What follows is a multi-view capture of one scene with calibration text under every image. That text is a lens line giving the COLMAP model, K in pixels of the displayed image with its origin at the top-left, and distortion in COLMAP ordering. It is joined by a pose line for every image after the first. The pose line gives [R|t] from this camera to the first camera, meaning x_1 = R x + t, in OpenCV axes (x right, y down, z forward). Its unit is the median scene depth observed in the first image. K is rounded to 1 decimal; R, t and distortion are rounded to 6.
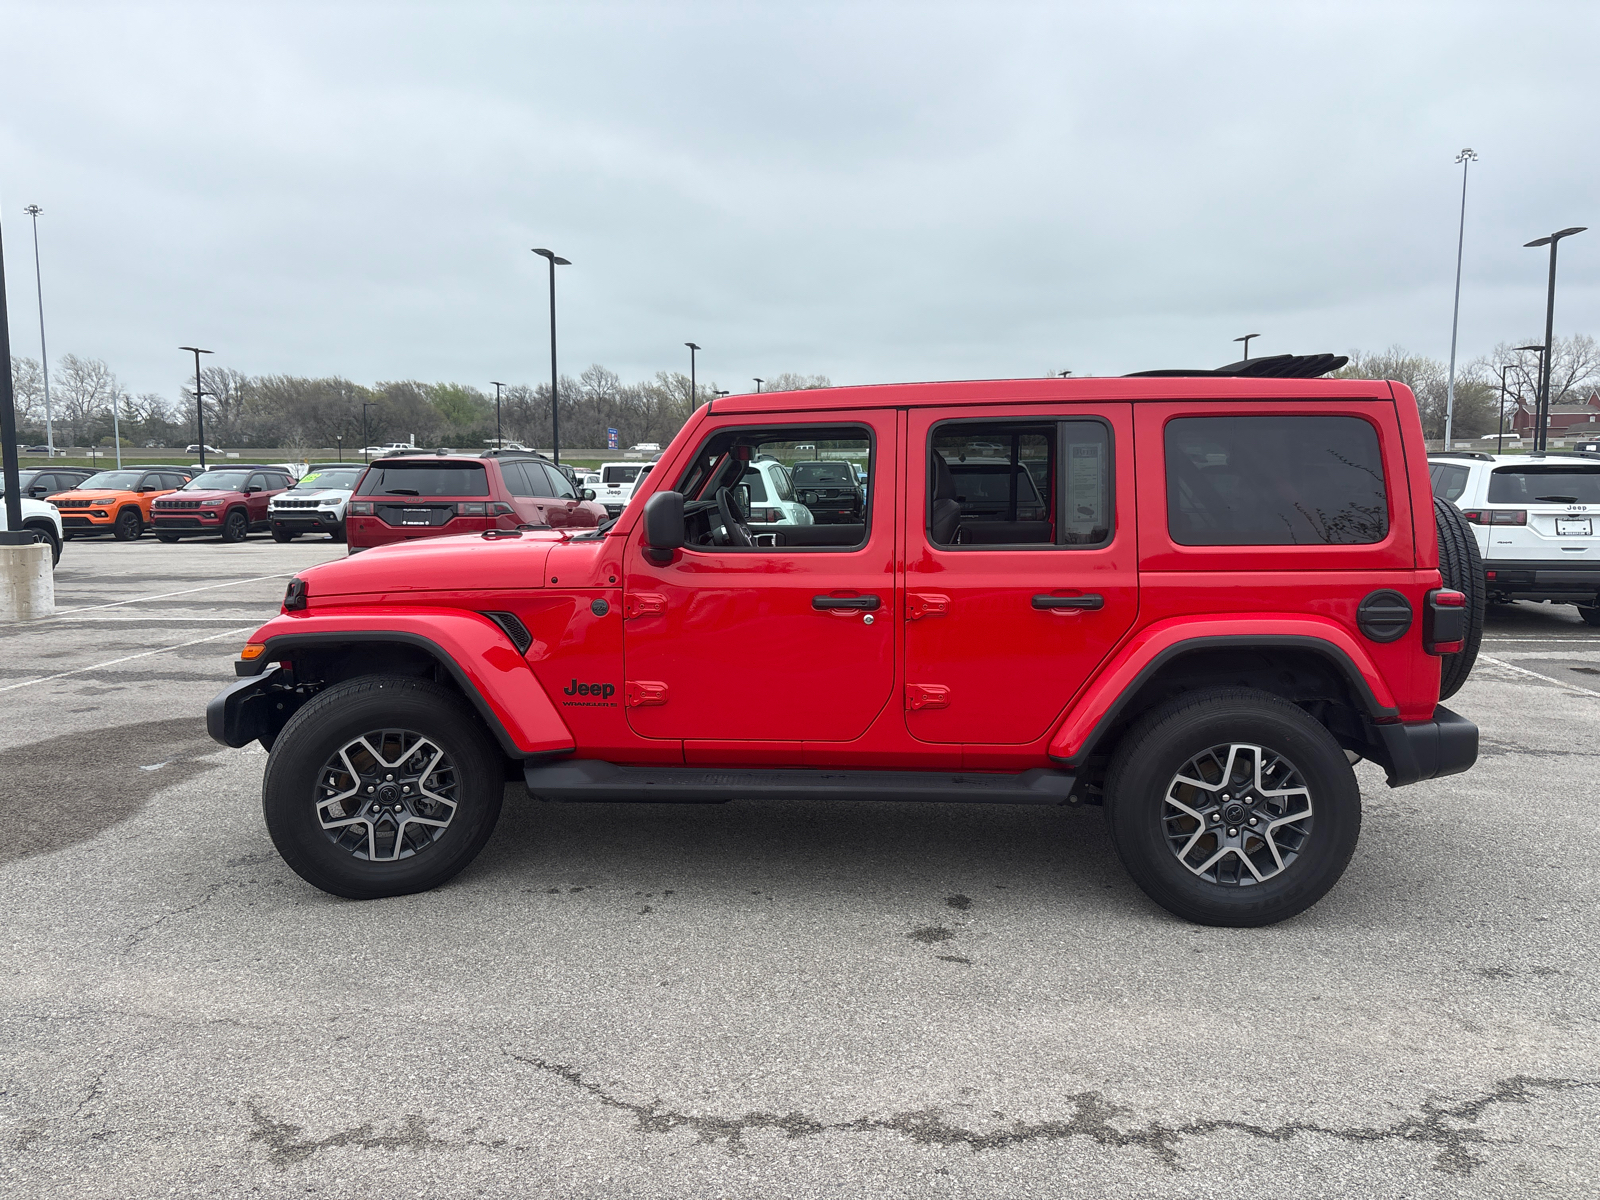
lens RADIAL K [[1192.7, 0, 800.0], [0, 1192.7, 600.0], [0, 0, 1]] dist [0.059826, -0.061281]
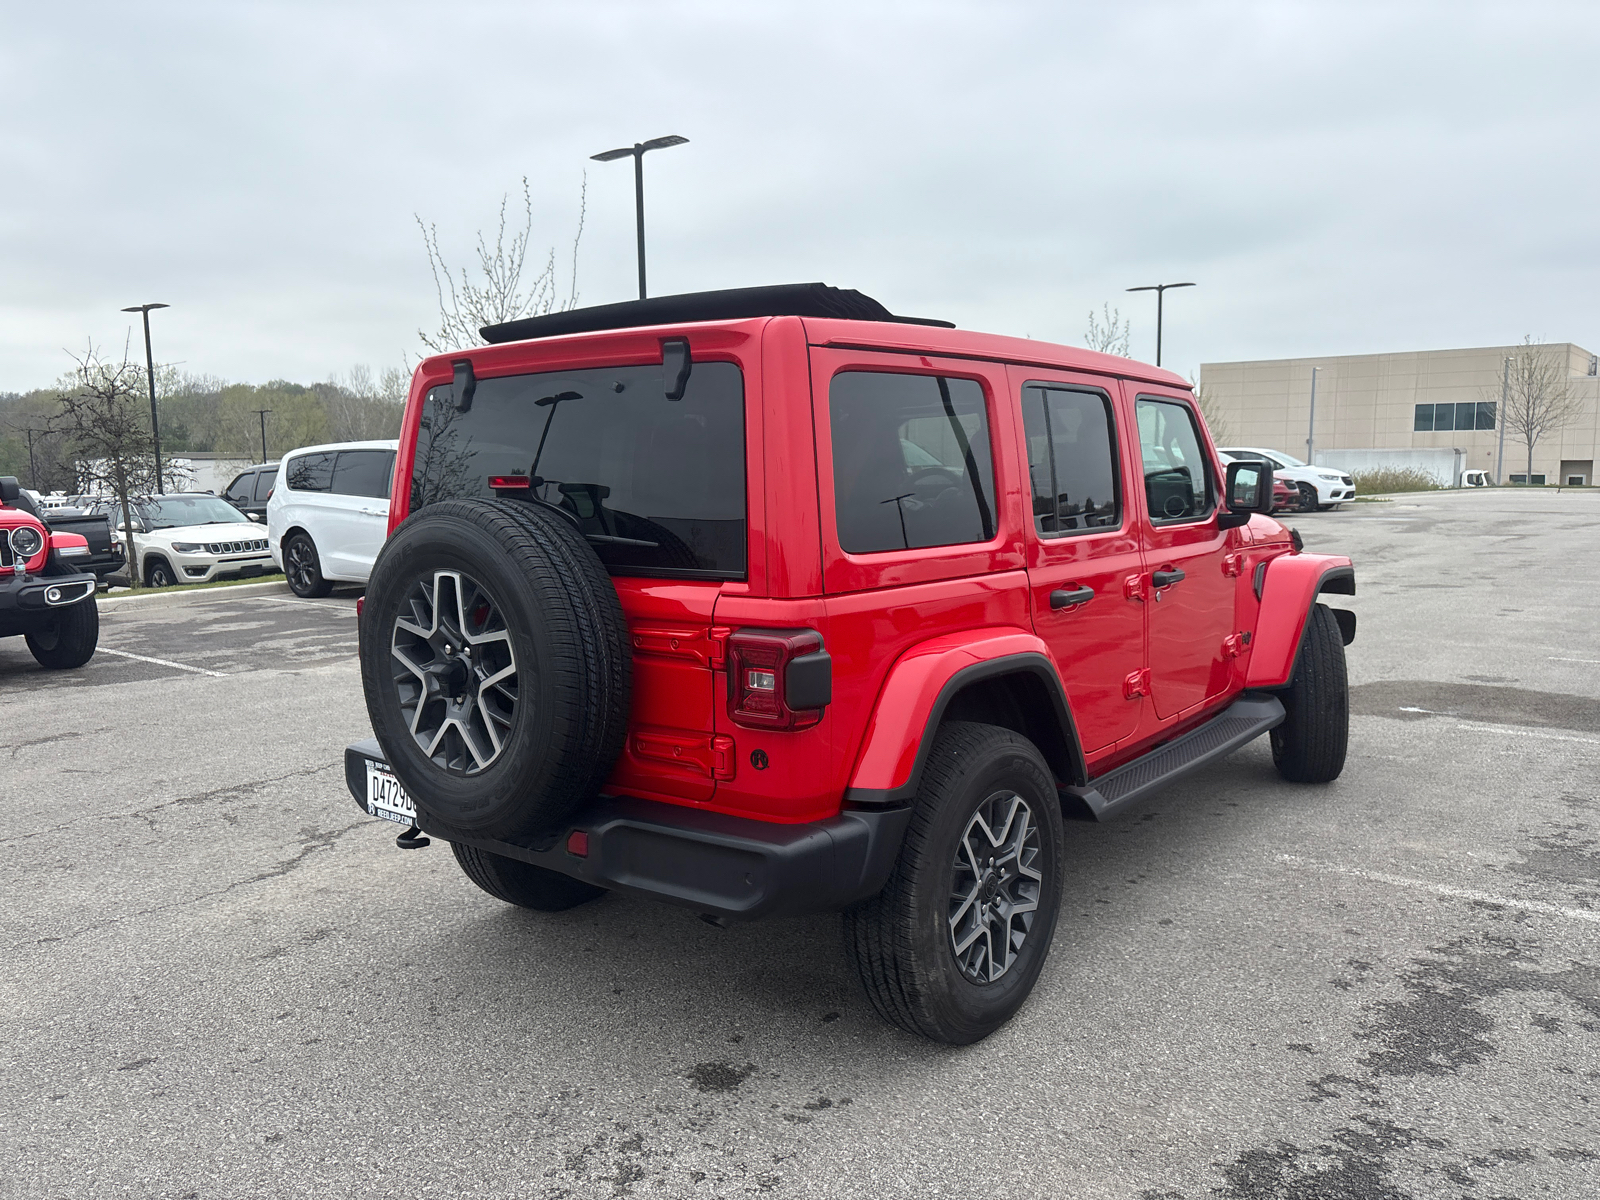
lens RADIAL K [[1221.4, 0, 793.4], [0, 1221.4, 604.8], [0, 0, 1]] dist [0.018682, -0.007462]
pose [[-0.561126, 0.108173, -0.820632, 1.102202], [-0.075169, 0.980668, 0.180667, -0.185120], [0.824310, 0.163063, -0.542146, 1.739596]]
